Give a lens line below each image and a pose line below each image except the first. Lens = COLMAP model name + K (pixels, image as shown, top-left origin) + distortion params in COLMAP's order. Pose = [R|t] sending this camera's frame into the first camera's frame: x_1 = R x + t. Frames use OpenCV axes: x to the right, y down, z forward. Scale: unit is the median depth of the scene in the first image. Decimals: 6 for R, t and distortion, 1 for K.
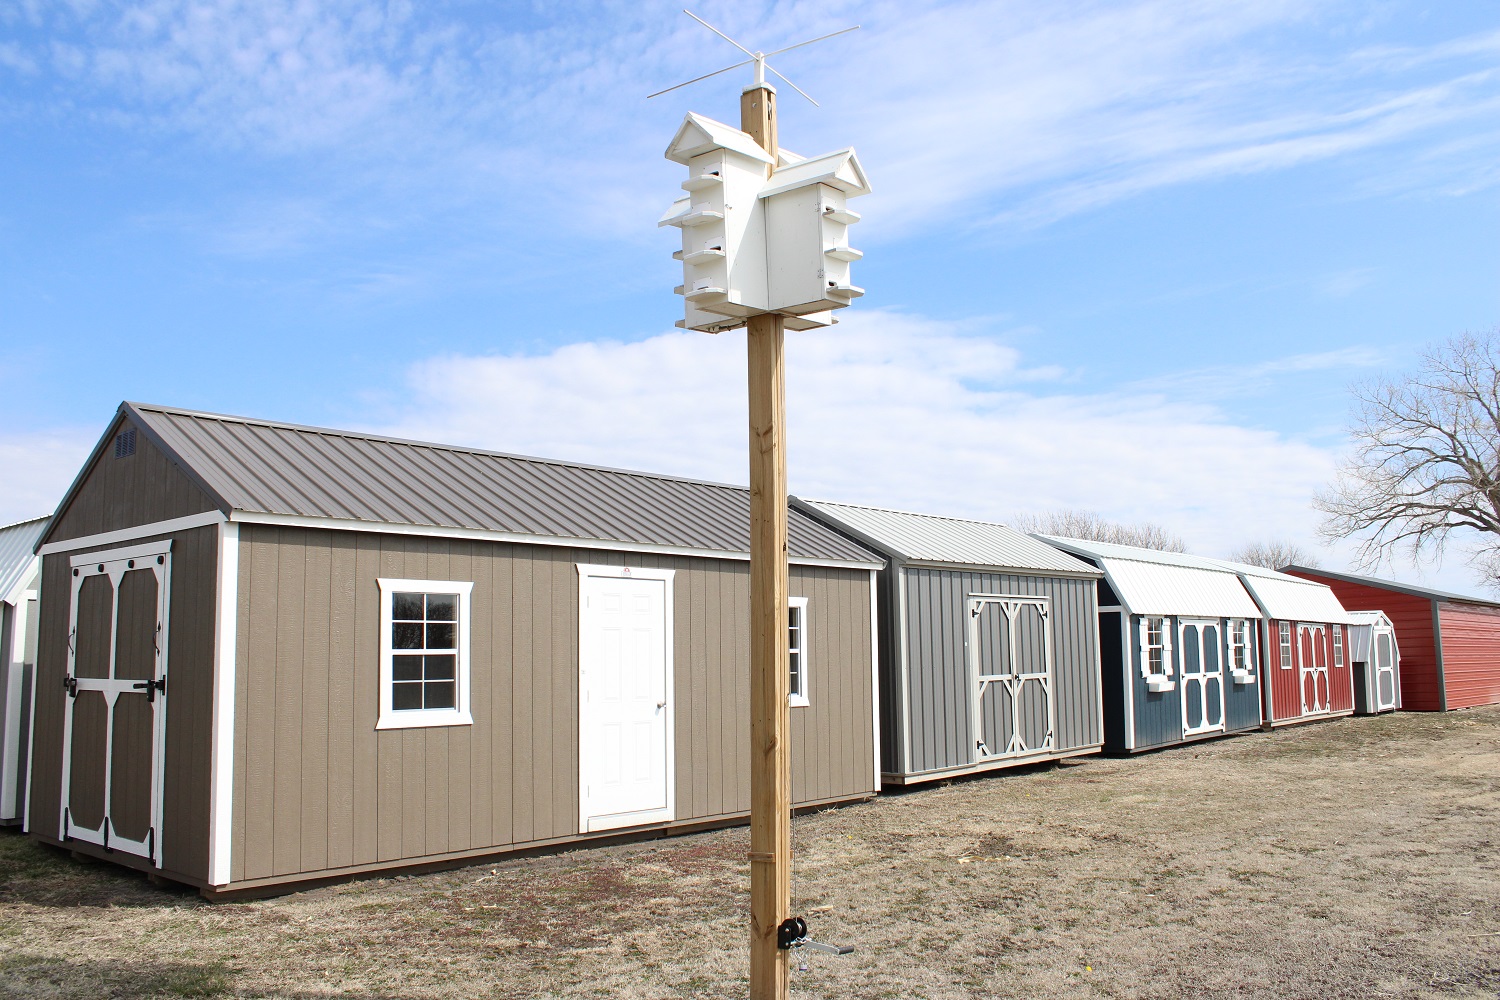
lens RADIAL K [[1228.1, 0, 749.6], [0, 1228.1, 507.2], [0, 0, 1]] dist [-0.122521, 0.030972]
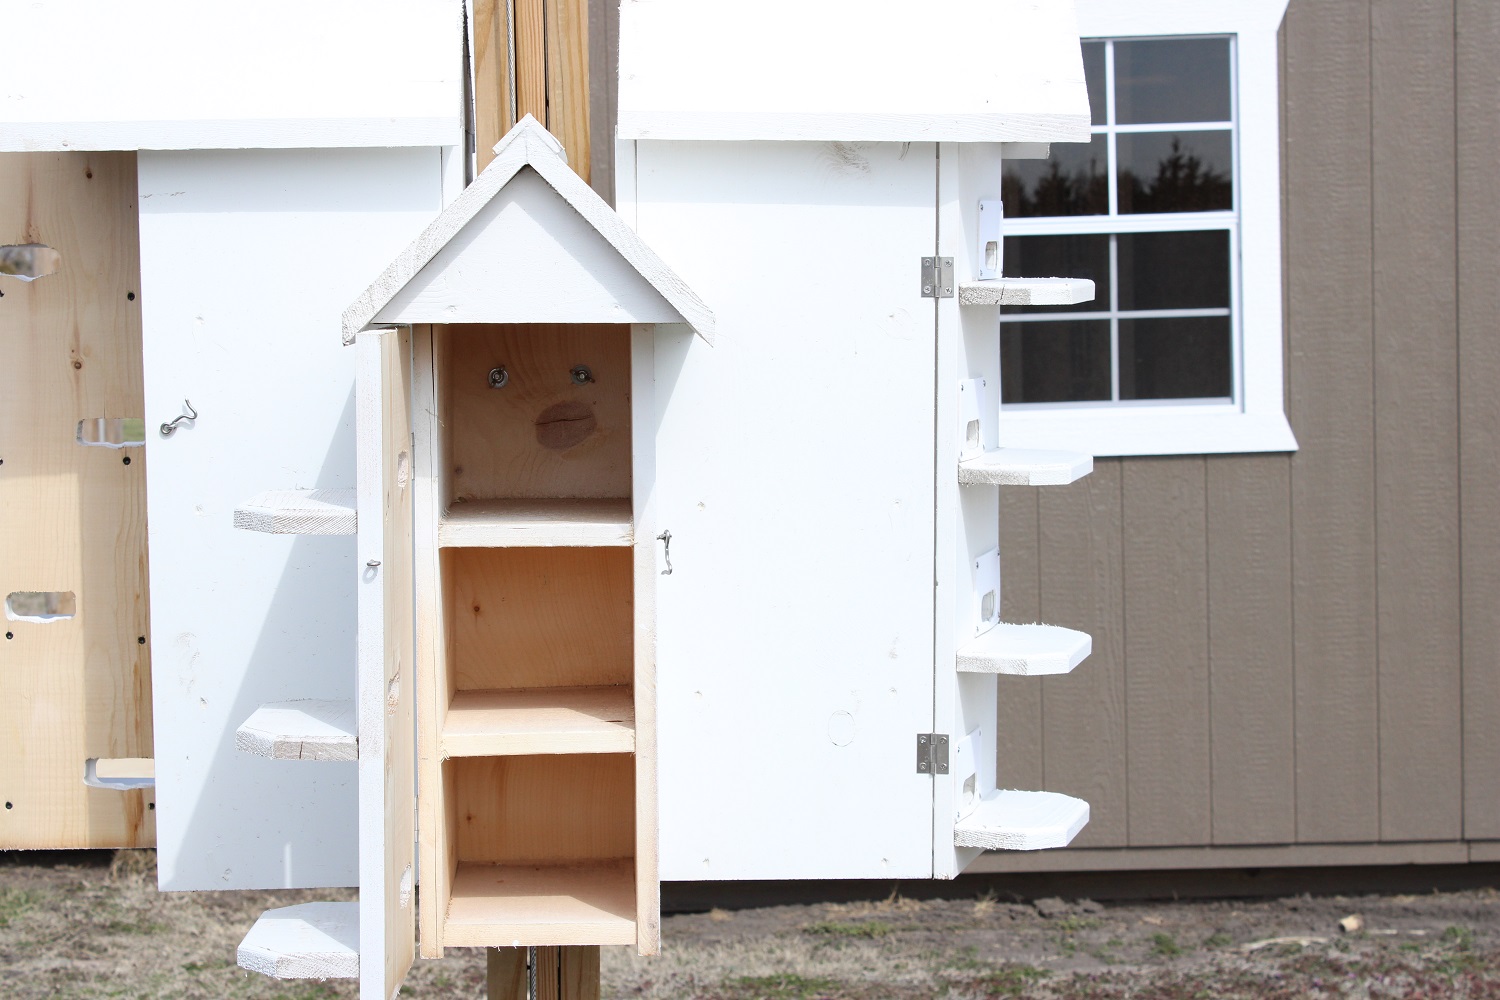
lens RADIAL K [[2981.5, 0, 753.3], [0, 2981.5, 499.2], [0, 0, 1]] dist [0.027864, 0.000000]
pose [[0.644756, 0.046576, -0.762968, 0.179965], [0.107270, 0.982751, 0.150642, 0.040499], [0.756824, -0.178971, 0.628638, 0.276316]]
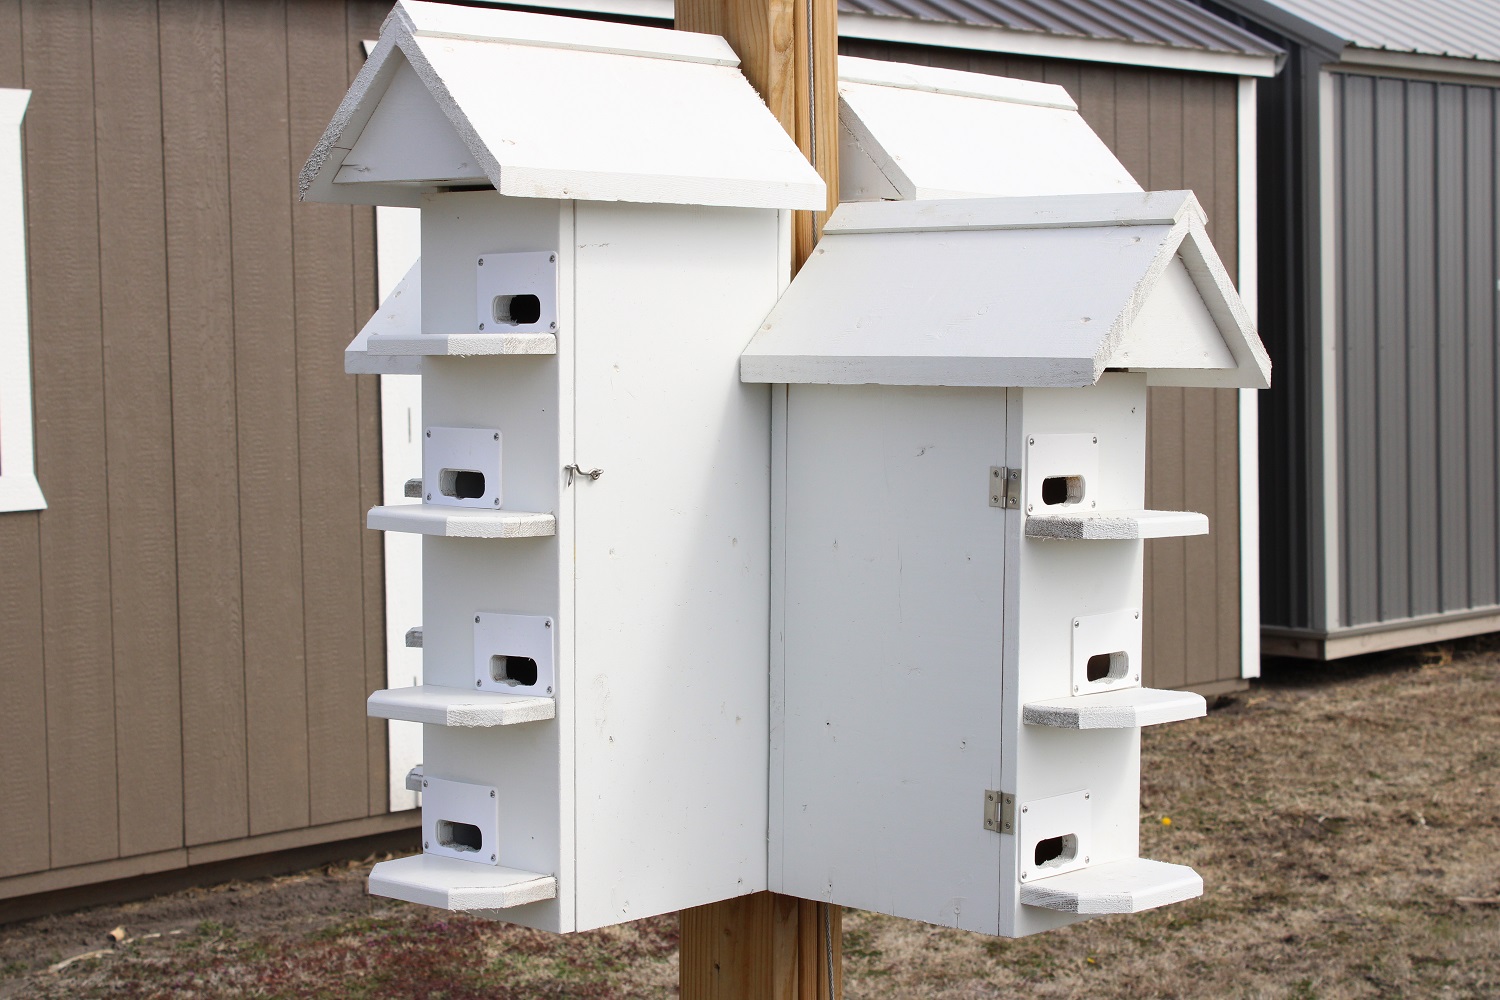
lens RADIAL K [[2647.4, 0, 755.2], [0, 2647.4, 495.9], [0, 0, 1]] dist [0.015350, 0.000000]
pose [[0.996177, -0.000030, -0.087358, 0.023845], [0.015528, 0.984136, 0.176736, 0.031219], [0.085967, -0.177416, 0.980374, 0.194606]]
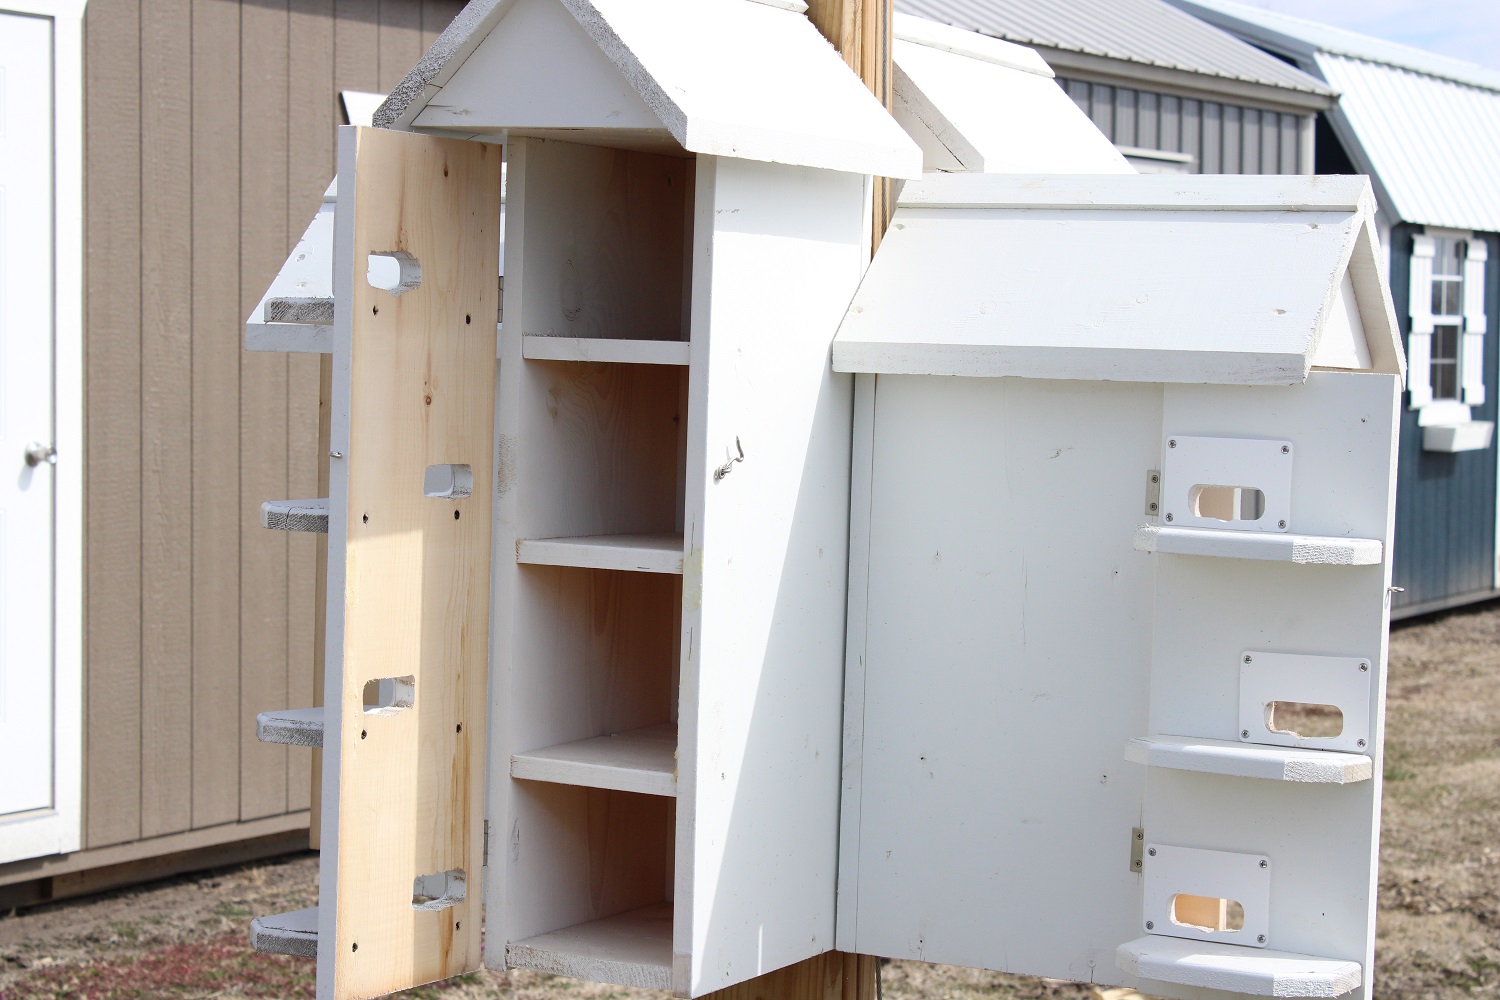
lens RADIAL K [[3215.9, 0, 750.4], [0, 3215.9, 492.3], [0, 0, 1]] dist [0.054219, 0.000000]
pose [[0.983337, 0.013640, 0.181282, -0.035122], [-0.043582, 0.985790, 0.162233, 0.031490], [-0.176493, -0.167430, 0.969957, 0.184541]]
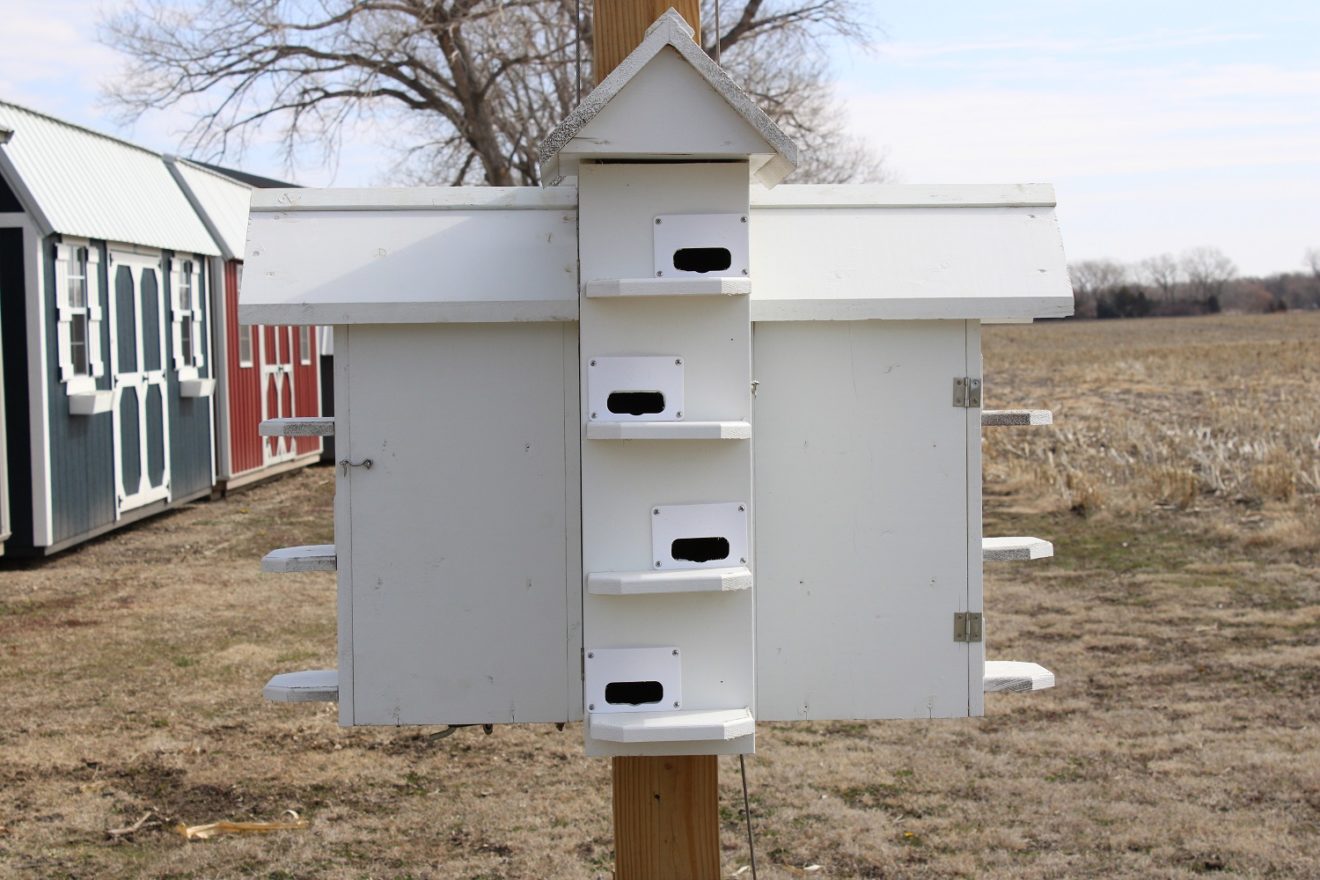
lens RADIAL K [[2623.7, 0, 659.8], [0, 2623.7, 442.0], [0, 0, 1]] dist [0.027864, 0.000000]
pose [[0.765435, -0.037865, 0.642398, -0.153232], [-0.060031, 0.989713, 0.129865, 0.036818], [-0.640707, -0.137967, 0.755288, 0.203209]]
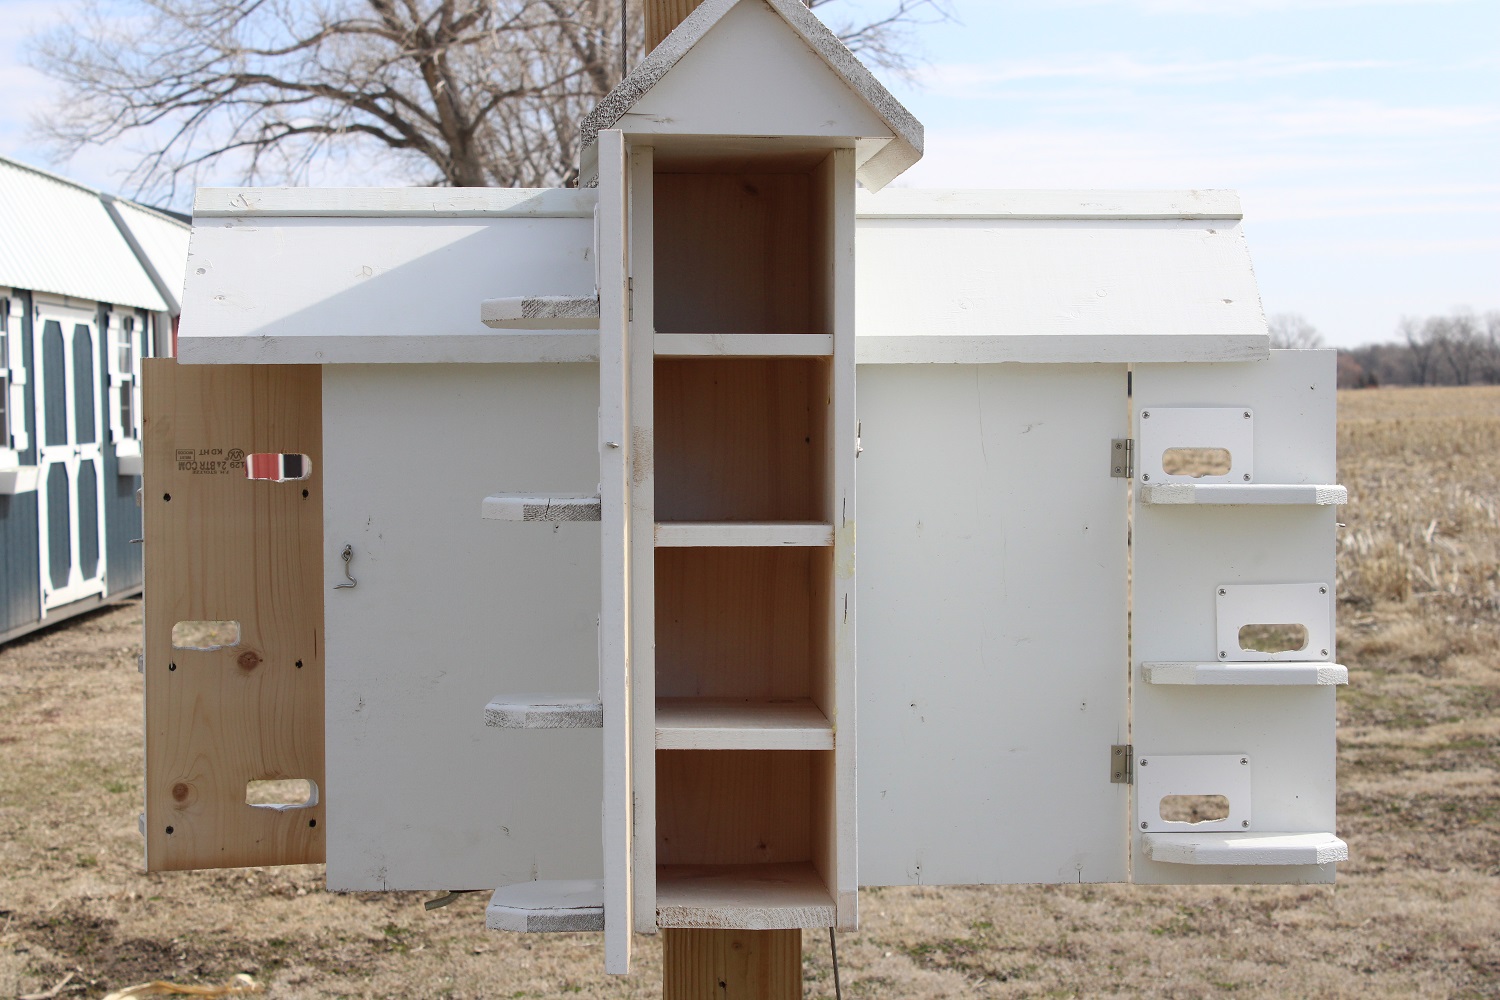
lens RADIAL K [[2981.5, 0, 758.1], [0, 2981.5, 501.1], [0, 0, 1]] dist [0.027864, 0.000000]
pose [[0.746234, -0.027681, 0.665108, -0.136163], [-0.068400, 0.990658, 0.117972, 0.041886], [-0.662160, -0.133528, 0.737370, 0.229702]]
